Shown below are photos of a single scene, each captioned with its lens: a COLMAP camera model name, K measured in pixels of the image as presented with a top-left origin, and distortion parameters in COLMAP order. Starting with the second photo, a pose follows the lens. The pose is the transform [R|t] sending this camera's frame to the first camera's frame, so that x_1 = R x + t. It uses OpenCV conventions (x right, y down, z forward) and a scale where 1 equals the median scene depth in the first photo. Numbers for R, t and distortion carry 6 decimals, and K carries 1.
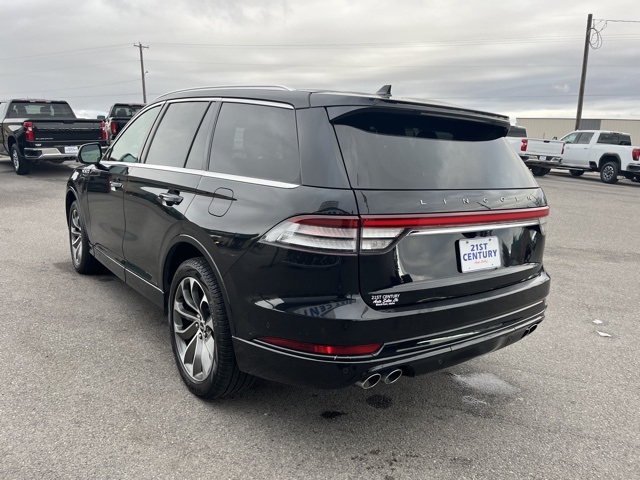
lens RADIAL K [[483.2, 0, 317.5], [0, 483.2, 236.5], [0, 0, 1]] dist [0.083572, -0.105784]
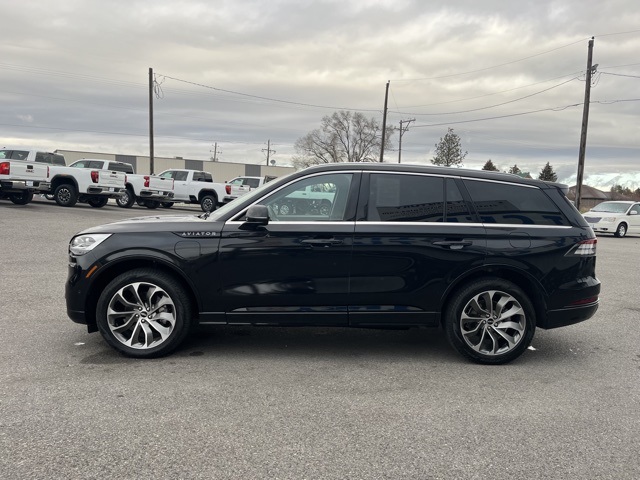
lens RADIAL K [[483.2, 0, 317.5], [0, 483.2, 236.5], [0, 0, 1]] dist [0.083572, -0.105784]
pose [[0.566417, -0.089032, 0.819295, -0.266714], [0.136995, 0.990487, 0.012924, -0.026845], [-0.812653, 0.104919, 0.573226, 0.076101]]
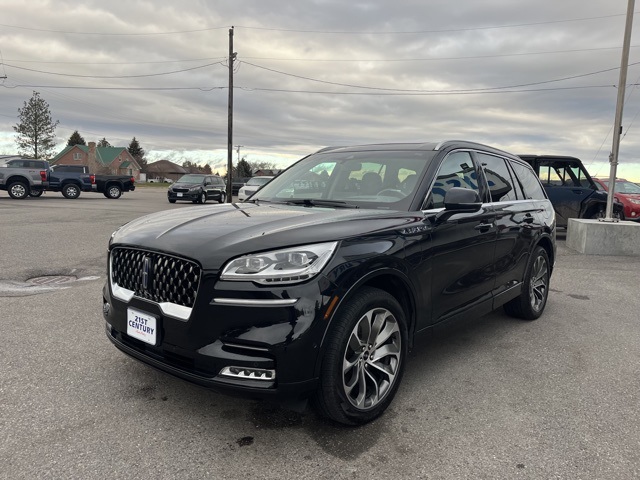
lens RADIAL K [[481.3, 0, 316.7], [0, 481.3, 245.1], [0, 0, 1]] dist [0.070472, -0.091224]
pose [[-0.213547, -0.169122, 0.962183, -0.265813], [0.141877, 0.969091, 0.201824, -0.064962], [-0.966576, 0.179610, -0.182952, 0.310204]]
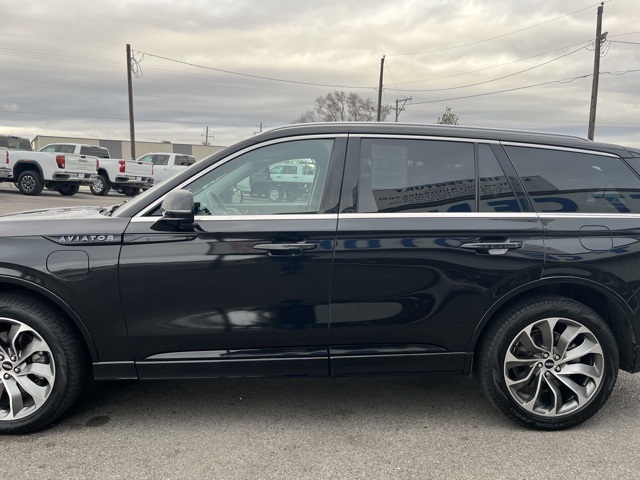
lens RADIAL K [[483.2, 0, 317.5], [0, 483.2, 236.5], [0, 0, 1]] dist [0.083572, -0.105784]
pose [[0.559740, -0.126520, 0.818953, -0.192746], [0.154973, 0.986822, 0.046533, -0.029402], [-0.814048, 0.100869, 0.571971, 0.114112]]
